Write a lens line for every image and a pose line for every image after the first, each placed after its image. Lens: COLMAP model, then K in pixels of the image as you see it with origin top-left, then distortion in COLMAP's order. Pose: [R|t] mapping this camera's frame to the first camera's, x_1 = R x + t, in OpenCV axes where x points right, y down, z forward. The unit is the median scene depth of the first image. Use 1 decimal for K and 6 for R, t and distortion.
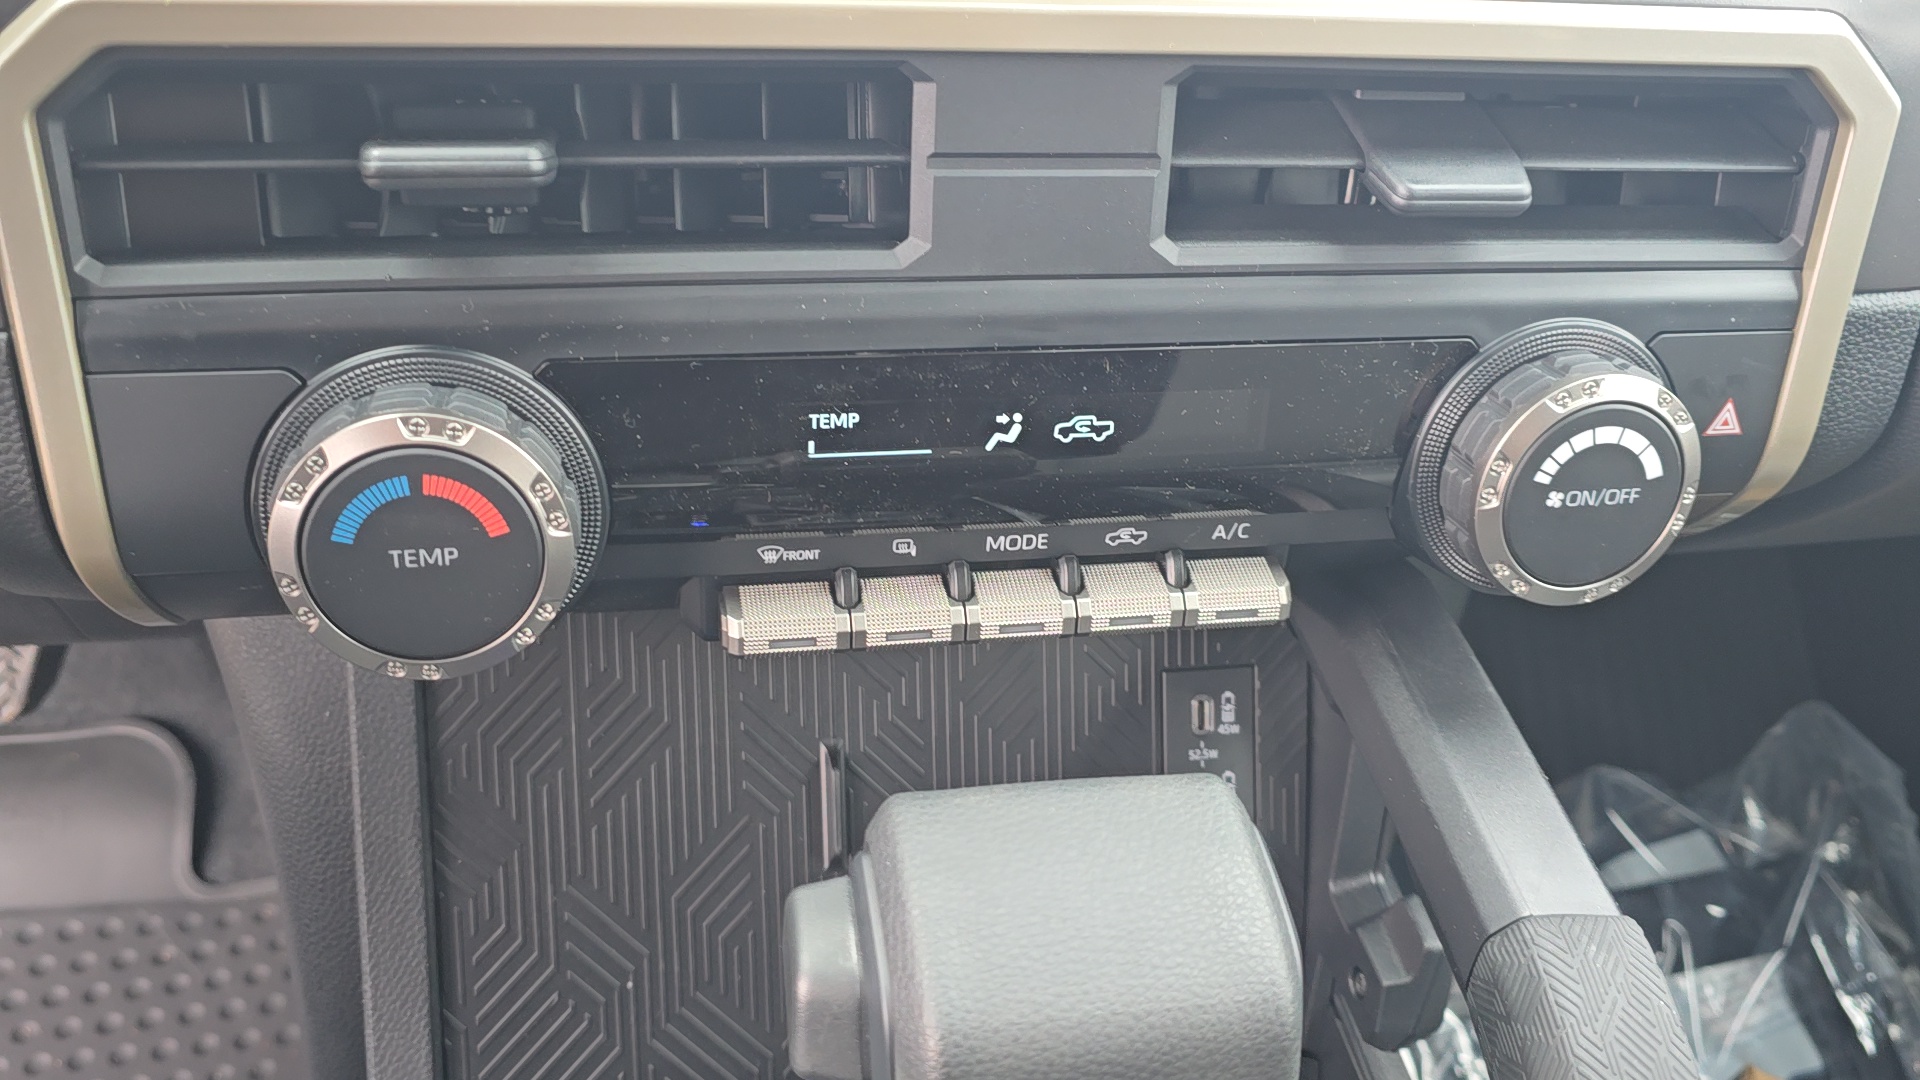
lens RADIAL K [[1602.0, 0, 961.8], [0, 1602.0, 533.9], [0, 0, 1]] dist [-0.013024, 0.002650]
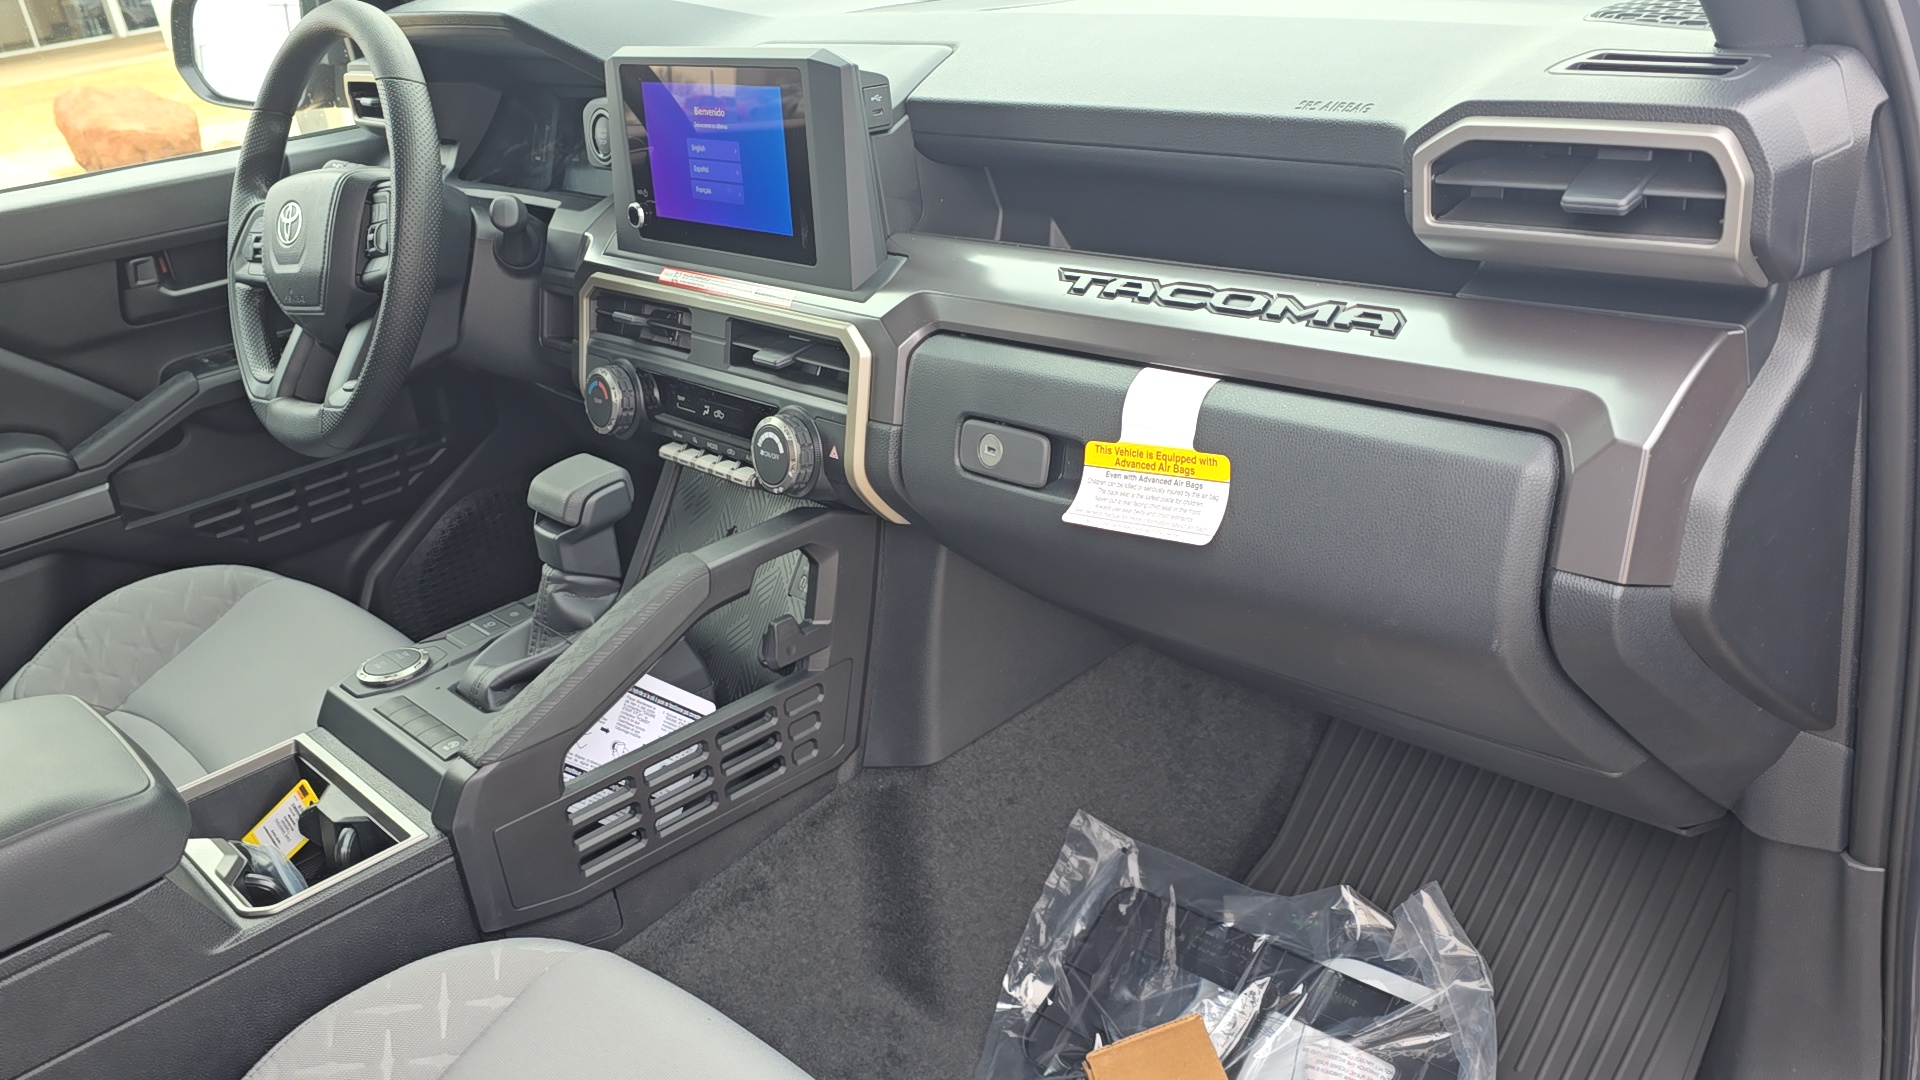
lens RADIAL K [[1517.7, 0, 969.3], [0, 1517.7, 547.3], [0, 0, 1]] dist [0.051189, 0.001658]
pose [[0.509407, 0.204233, -0.835939, 3.280174], [-0.398456, 0.916995, -0.018776, 0.047190], [0.762717, 0.342650, 0.548502, -0.337353]]
